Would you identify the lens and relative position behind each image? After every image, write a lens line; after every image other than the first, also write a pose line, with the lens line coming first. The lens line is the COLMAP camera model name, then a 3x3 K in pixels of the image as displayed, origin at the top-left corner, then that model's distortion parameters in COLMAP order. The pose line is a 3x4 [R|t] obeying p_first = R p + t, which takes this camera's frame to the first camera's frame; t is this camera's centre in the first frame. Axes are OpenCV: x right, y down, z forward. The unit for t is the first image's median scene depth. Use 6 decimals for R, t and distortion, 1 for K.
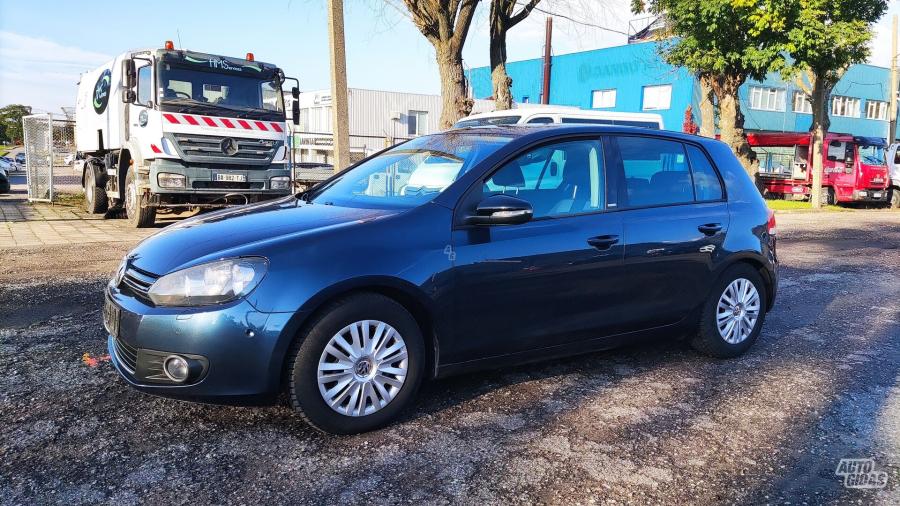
lens RADIAL K [[672.2, 0, 450.0], [0, 672.2, 253.0], [0, 0, 1]] dist [0.113146, -0.171929]
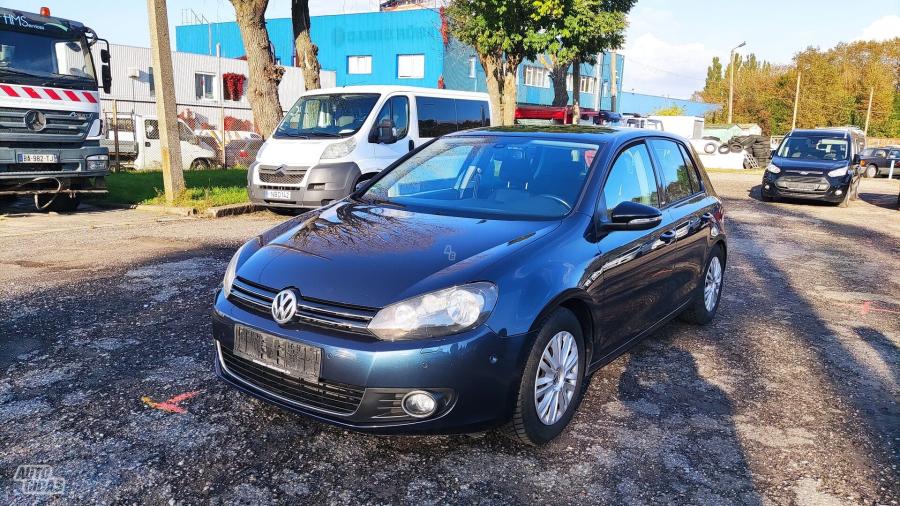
lens RADIAL K [[673.2, 0, 450.0], [0, 673.2, 253.0], [0, 0, 1]] dist [0.114193, -0.161595]
pose [[0.926088, -0.063573, 0.371912, -0.164698], [0.043597, 0.997131, 0.061885, -0.023472], [-0.374779, -0.041097, 0.926203, 0.025515]]
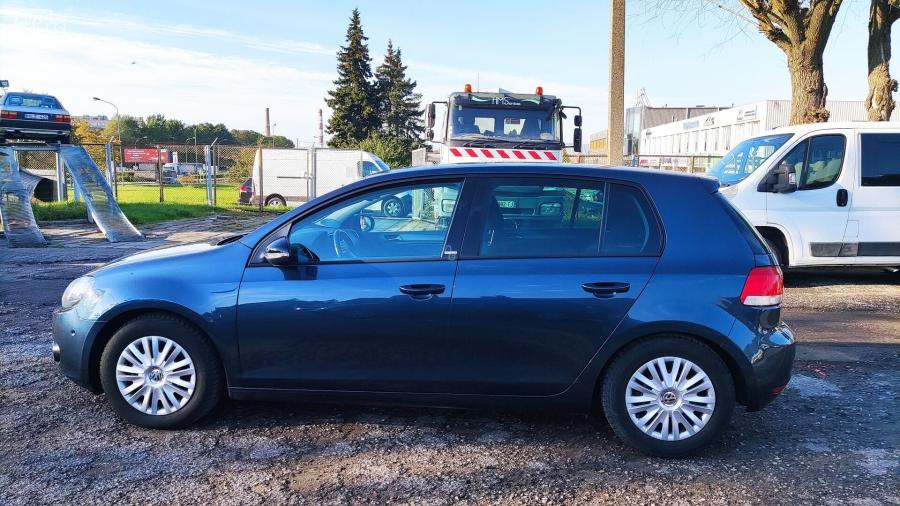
lens RADIAL K [[672.2, 0, 450.0], [0, 672.2, 253.0], [0, 0, 1]] dist [0.113146, -0.171929]
pose [[0.791703, 0.061944, -0.607758, 0.255572], [-0.078480, 0.996916, -0.000625, -0.022237], [0.605845, 0.048191, 0.794122, 0.084886]]
